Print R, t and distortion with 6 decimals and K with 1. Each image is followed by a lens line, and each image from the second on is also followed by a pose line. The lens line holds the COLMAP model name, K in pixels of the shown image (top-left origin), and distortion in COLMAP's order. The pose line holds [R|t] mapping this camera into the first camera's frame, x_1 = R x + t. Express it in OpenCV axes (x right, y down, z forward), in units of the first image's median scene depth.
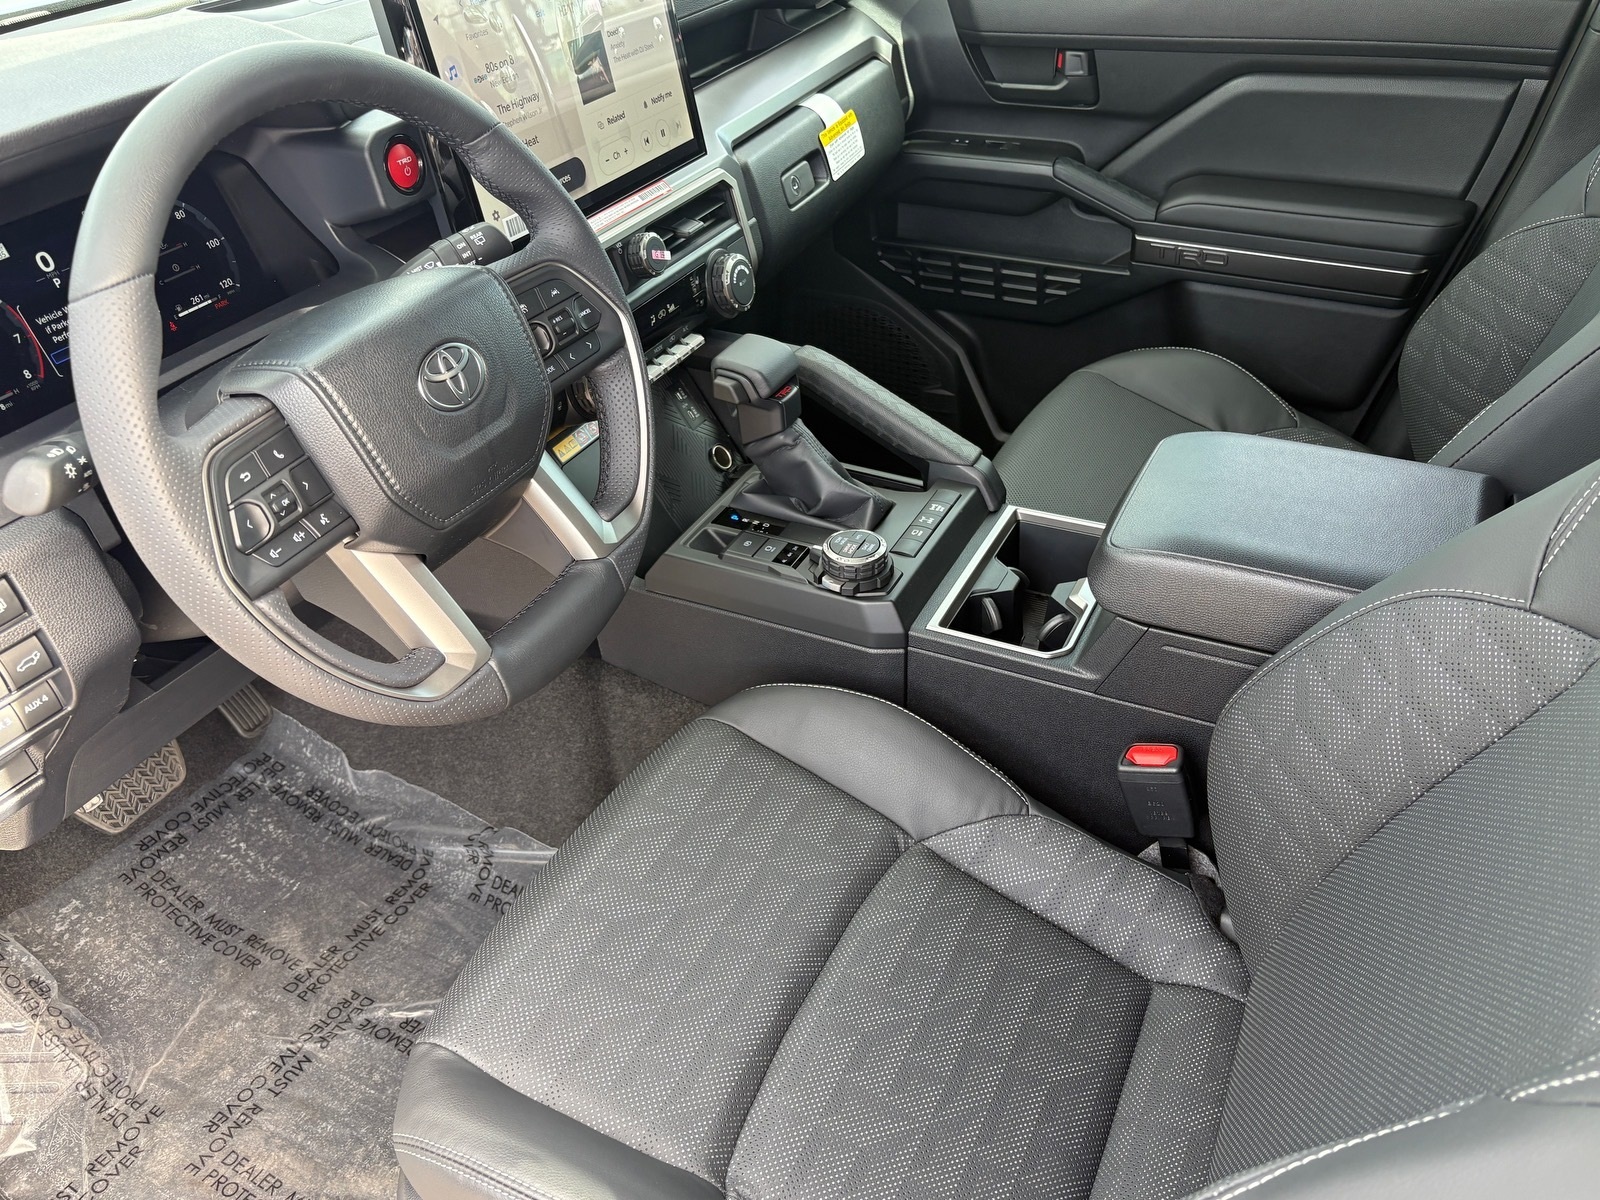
lens RADIAL K [[1294.4, 0, 796.0], [0, 1294.4, 607.1], [0, 0, 1]] dist [0.011573, -0.000392]
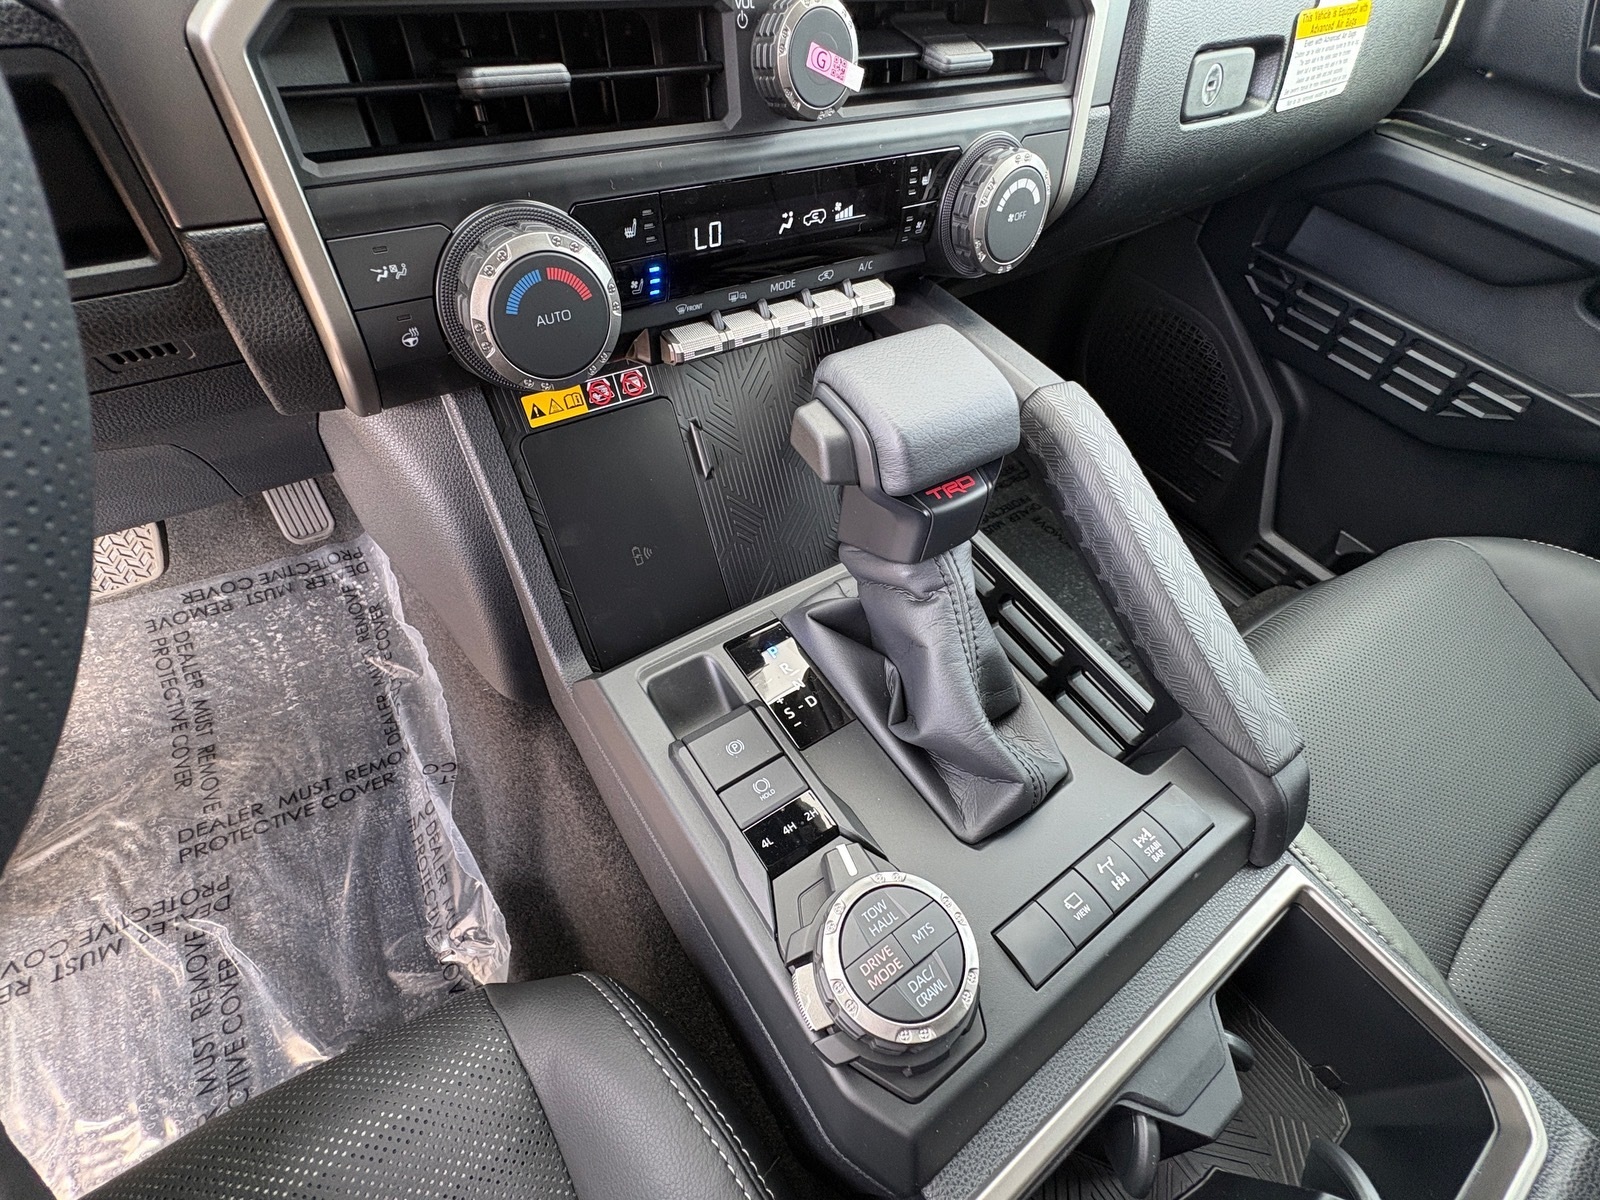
lens RADIAL K [[710.4, 0, 792.3], [0, 710.4, 596.4], [0, 0, 1]] dist [-0.001521, -0.000172]
pose [[0.862790, 0.458738, -0.212491, 0.011715], [-0.390726, 0.871772, 0.295545, -0.183398], [0.320821, -0.171968, 0.931397, 0.746375]]
